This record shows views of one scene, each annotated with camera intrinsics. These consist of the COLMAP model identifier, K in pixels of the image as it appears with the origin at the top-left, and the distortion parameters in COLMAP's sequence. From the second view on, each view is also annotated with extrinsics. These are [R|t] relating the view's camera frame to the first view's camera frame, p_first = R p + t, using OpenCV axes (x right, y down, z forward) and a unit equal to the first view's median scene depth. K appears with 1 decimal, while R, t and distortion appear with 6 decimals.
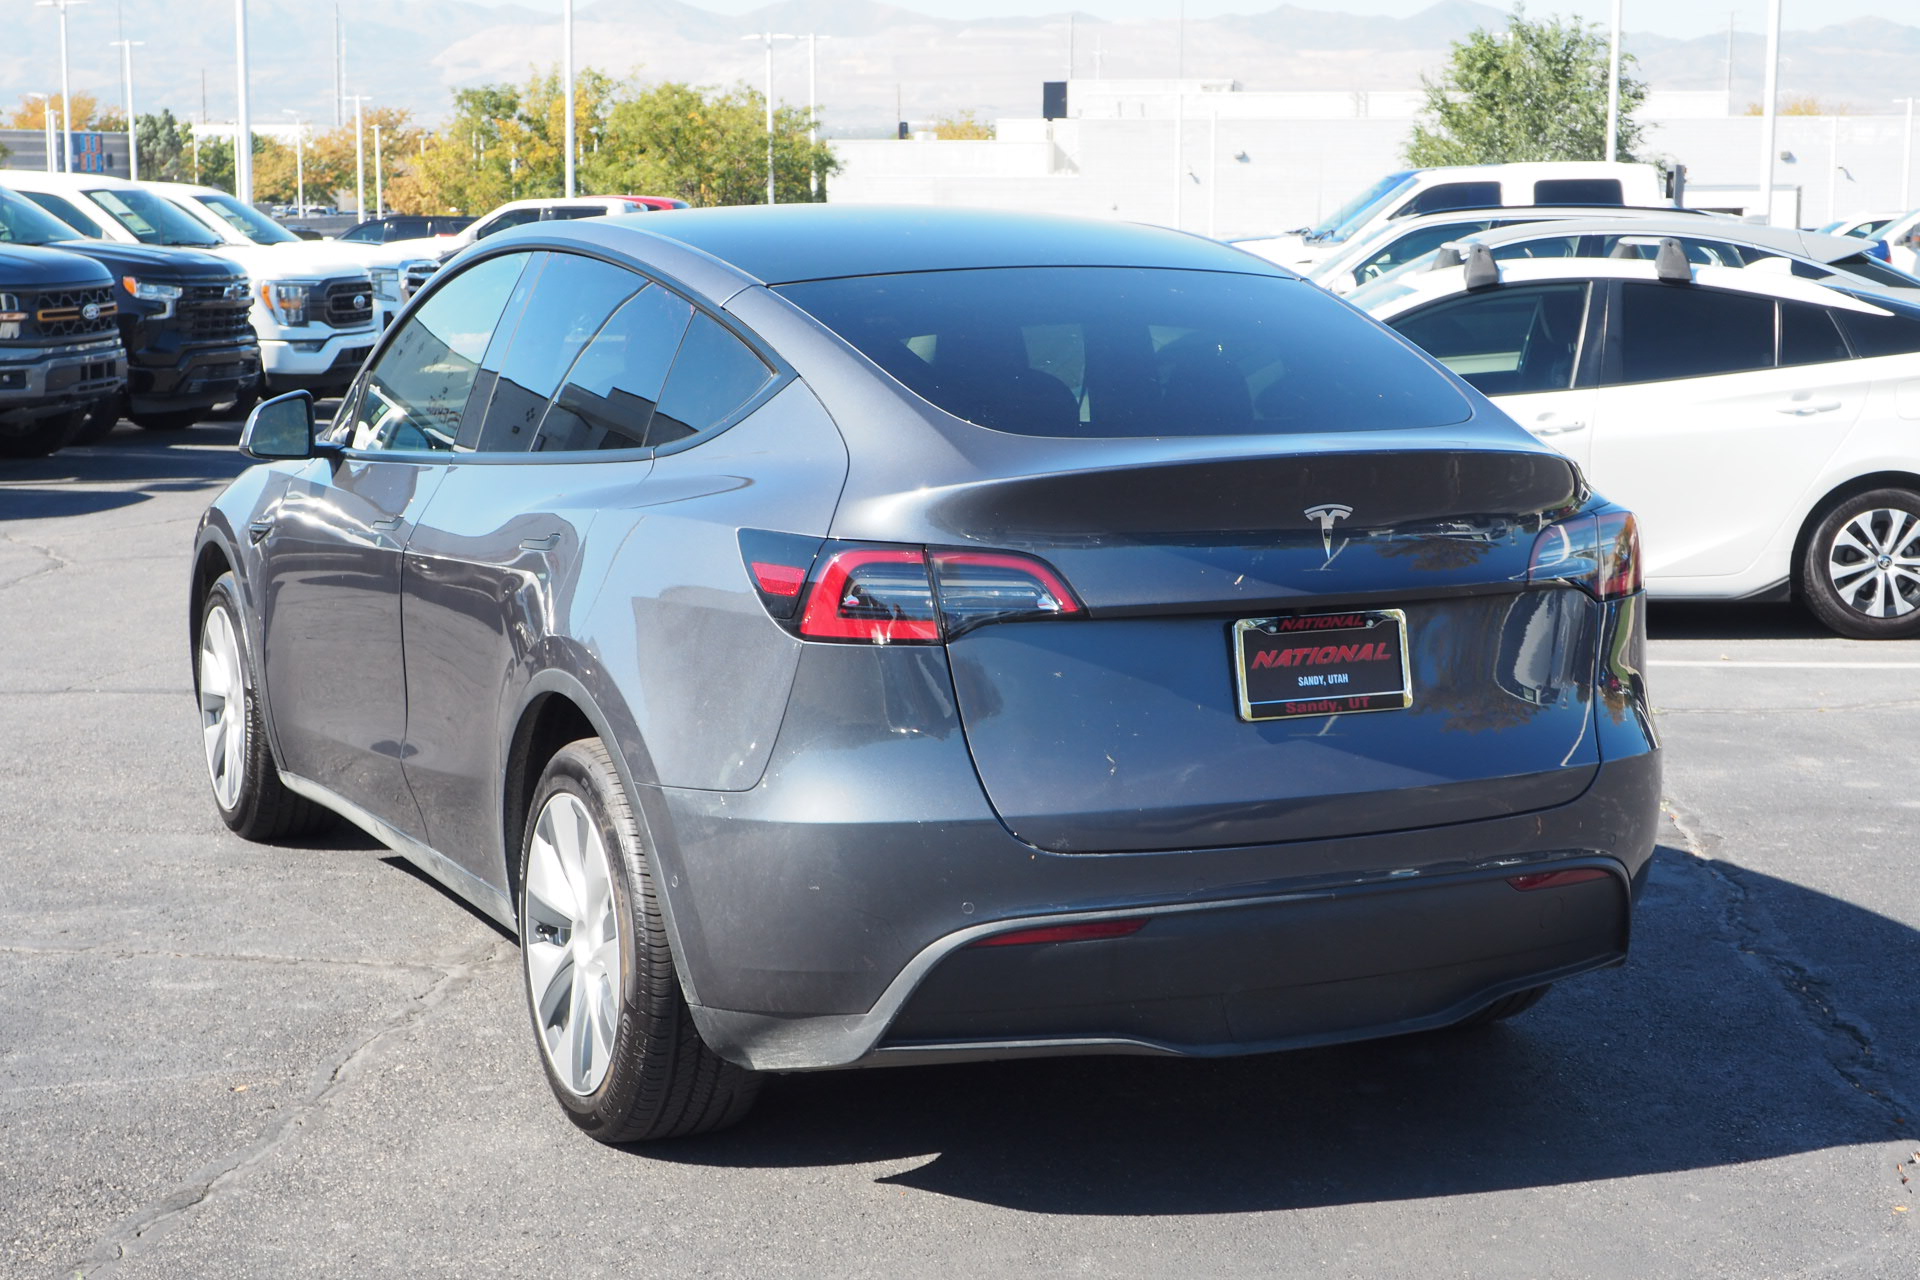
lens RADIAL K [[3062.9, 0, 960.0], [0, 3062.9, 640.0], [0, 0, 1]] dist [-0.000542, 0.027844]
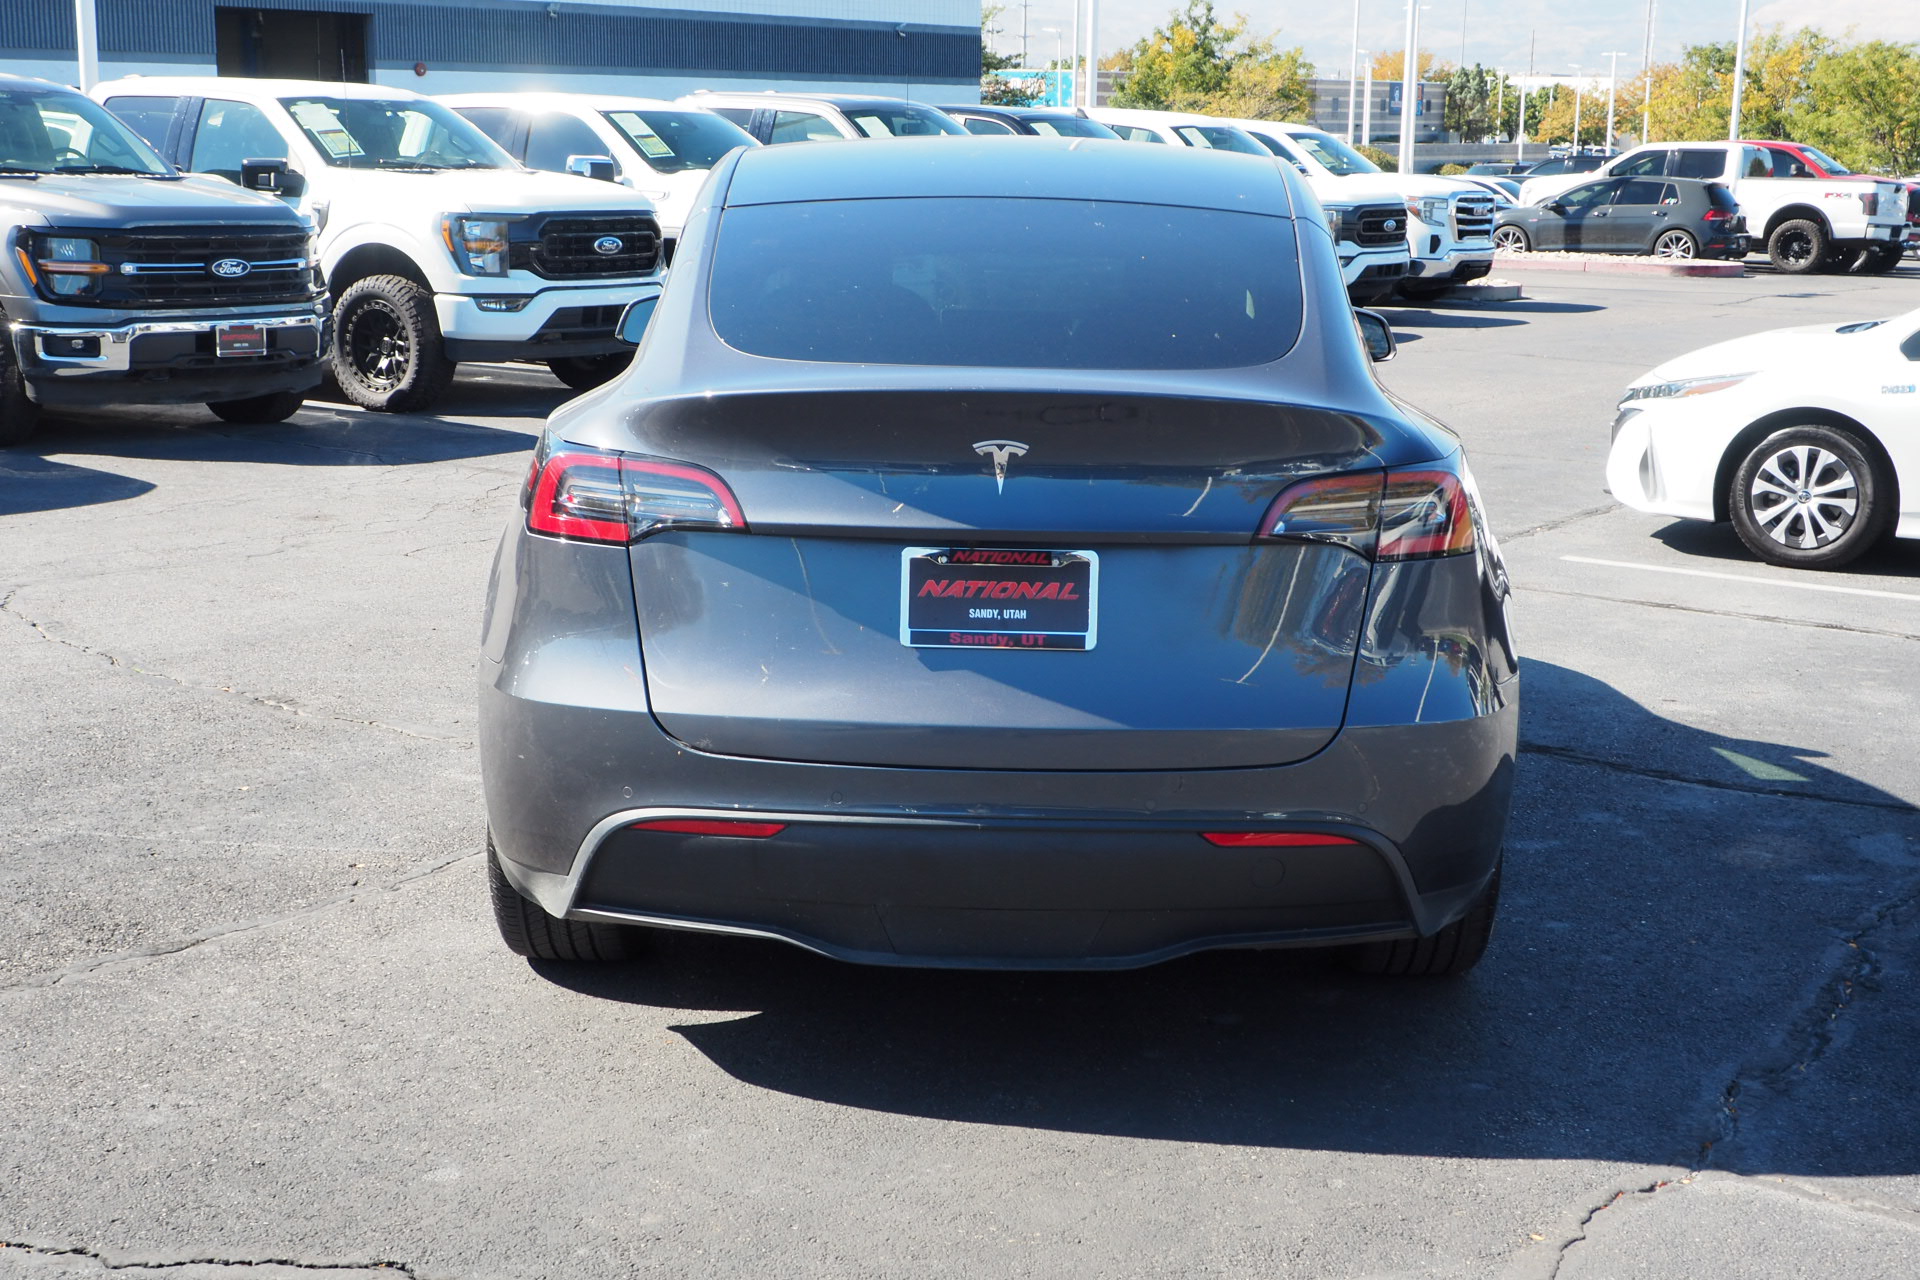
lens RADIAL K [[2522.5, 0, 990.3], [0, 2522.5, 694.3], [0, 0, 1]] dist [-0.002908, 0.009739]
pose [[0.900470, 0.109726, -0.420849, 0.452486], [-0.078641, 0.992779, 0.090580, -0.034548], [0.427749, -0.048469, 0.902597, 0.237422]]
